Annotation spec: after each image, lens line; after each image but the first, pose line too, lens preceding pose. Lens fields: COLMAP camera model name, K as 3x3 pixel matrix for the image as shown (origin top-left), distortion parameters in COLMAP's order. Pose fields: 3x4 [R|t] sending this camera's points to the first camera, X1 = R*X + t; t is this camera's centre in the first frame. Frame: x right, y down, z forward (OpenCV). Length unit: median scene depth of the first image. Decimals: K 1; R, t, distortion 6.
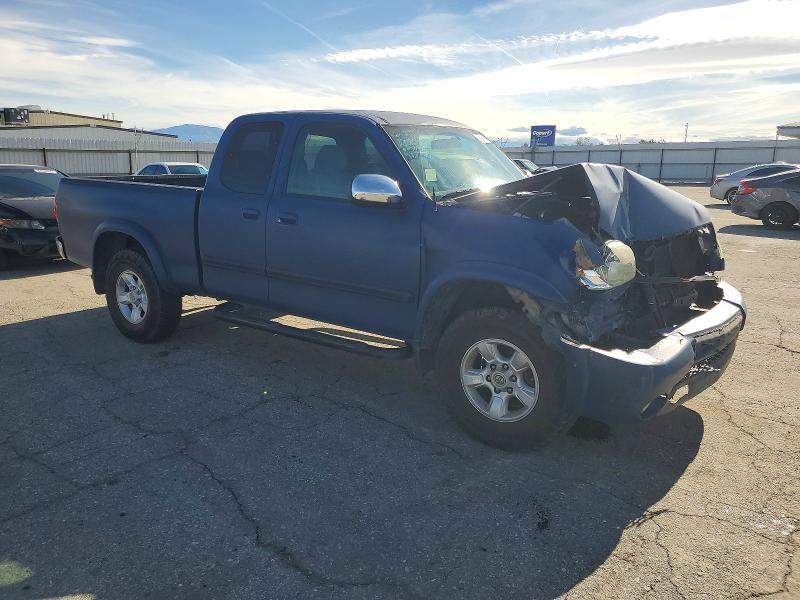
lens RADIAL K [[623.5, 0, 401.2], [0, 623.5, 301.0], [0, 0, 1]] dist [0.008436, 0.014490]
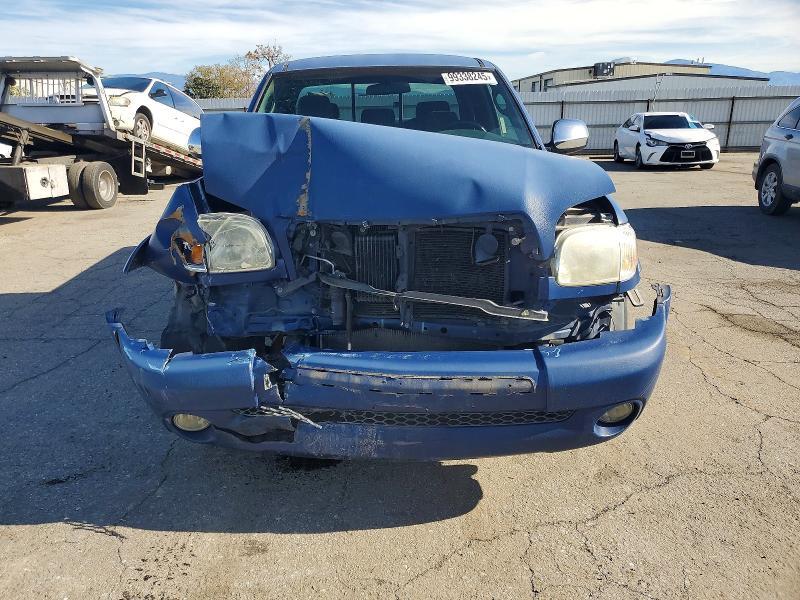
lens RADIAL K [[623.5, 0, 400.8], [0, 623.5, 299.5], [0, 0, 1]] dist [0.008436, 0.014490]
pose [[0.607706, 0.216852, -0.763982, 0.092464], [-0.158230, 0.975772, 0.151104, -0.013498], [0.778239, 0.029058, 0.627295, 0.054746]]
